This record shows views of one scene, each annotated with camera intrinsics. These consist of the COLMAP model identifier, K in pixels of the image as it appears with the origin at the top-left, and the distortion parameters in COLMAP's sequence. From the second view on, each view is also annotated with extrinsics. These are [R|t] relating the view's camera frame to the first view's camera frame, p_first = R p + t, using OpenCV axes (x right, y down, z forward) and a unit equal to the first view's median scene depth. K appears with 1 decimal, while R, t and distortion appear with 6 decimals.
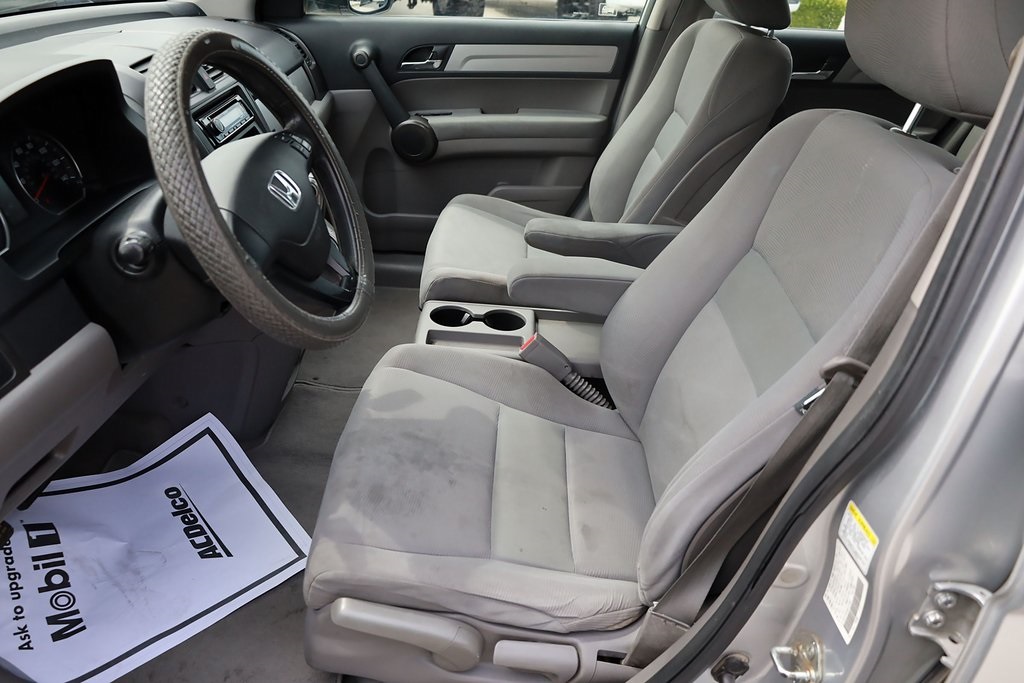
lens RADIAL K [[683.5, 0, 512.0], [0, 683.5, 341.5], [0, 0, 1]] dist [0.002527, 0.000745]
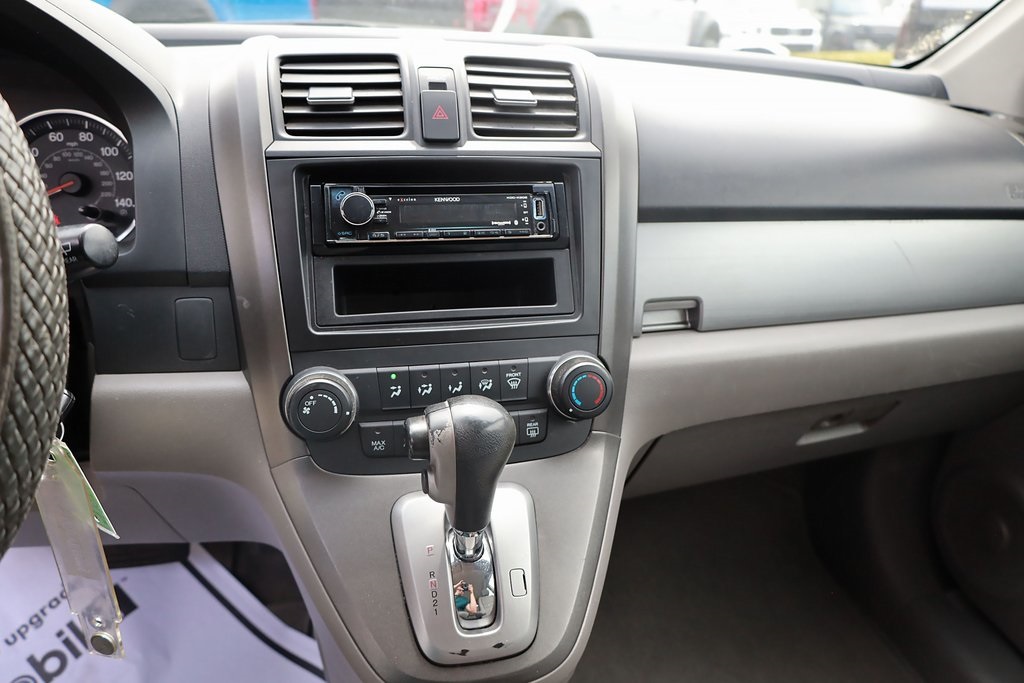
lens RADIAL K [[701.8, 0, 517.0], [0, 701.8, 346.0], [0, 0, 1]] dist [-0.010468, -0.002711]
pose [[0.232210, 0.378743, -0.895897, 0.024422], [-0.545439, 0.813330, 0.202464, -0.349040], [0.805342, 0.441643, 0.395444, 0.844690]]
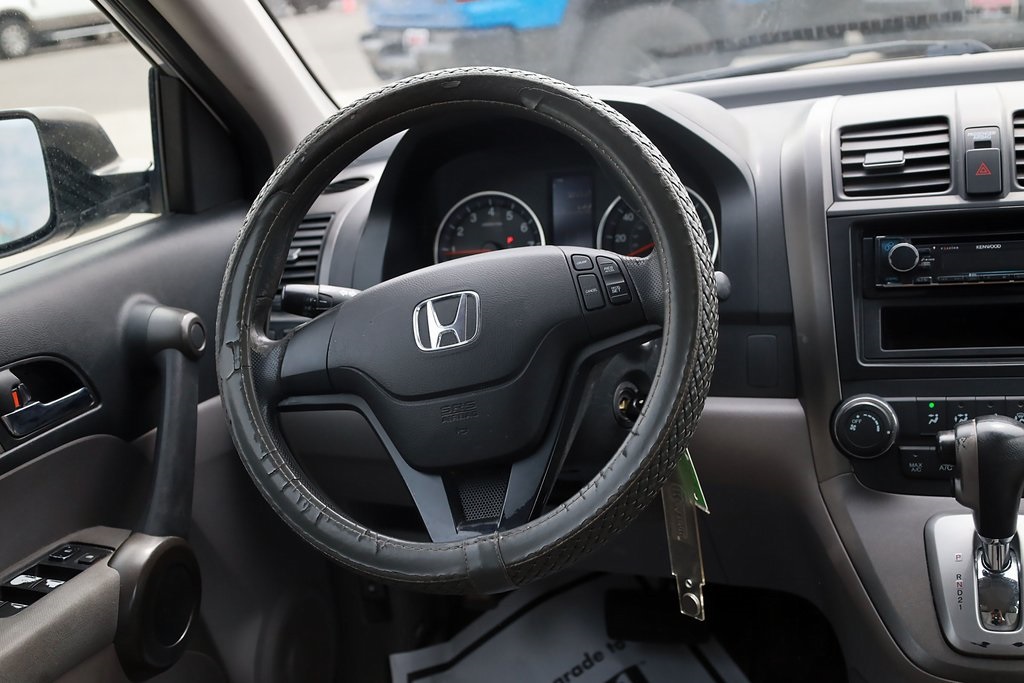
lens RADIAL K [[1302.5, 0, 526.9], [0, 1302.5, 346.2], [0, 0, 1]] dist [-0.003160, 0.036021]
pose [[-0.268599, 0.264492, -0.926228, 0.490765], [-0.425326, 0.830183, 0.360407, -0.436950], [0.864264, 0.490754, -0.110491, 0.804204]]
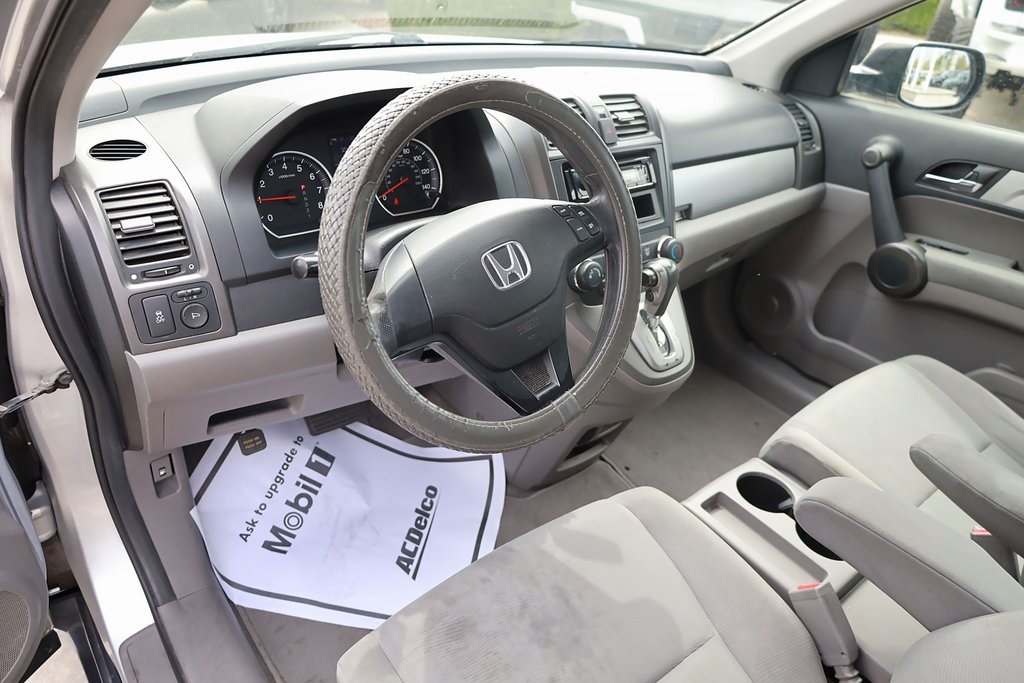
lens RADIAL K [[701.8, 0, 517.0], [0, 701.8, 346.0], [0, 0, 1]] dist [-0.010468, -0.002711]
pose [[0.643681, 0.413321, -0.644081, 0.191137], [-0.462074, 0.880789, 0.103435, -0.151737], [0.610051, 0.231034, 0.757932, 0.237104]]
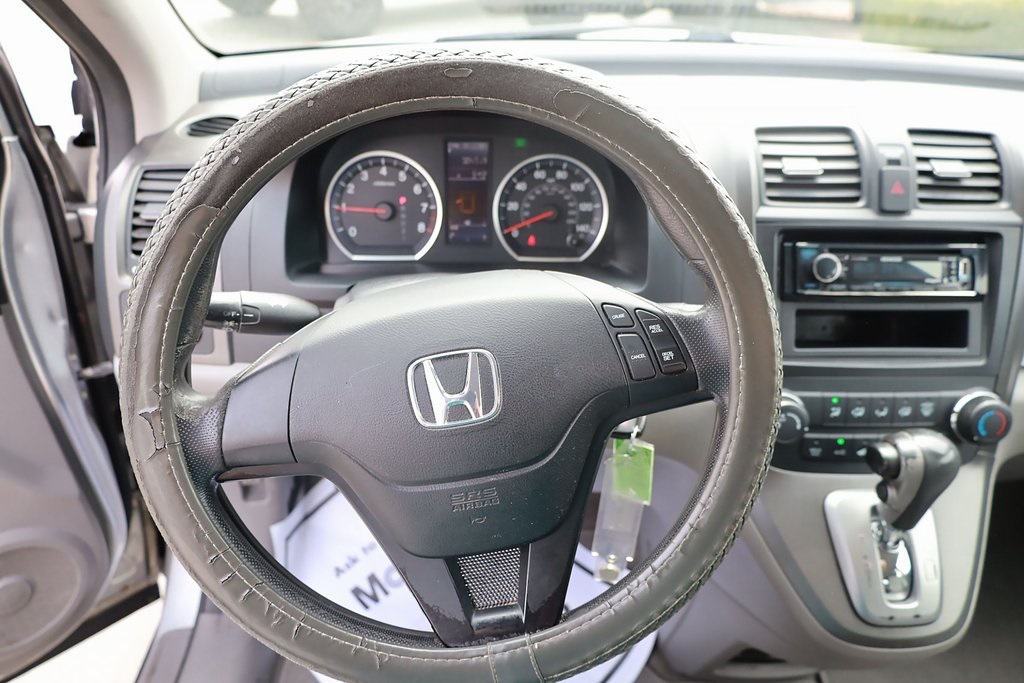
lens RADIAL K [[701.8, 0, 517.0], [0, 701.8, 346.0], [0, 0, 1]] dist [-0.010468, -0.002711]
pose [[0.071221, 0.501797, -0.862049, 0.056320], [-0.561320, 0.734570, 0.381217, -0.306898], [0.824528, 0.456735, 0.333985, 0.570436]]
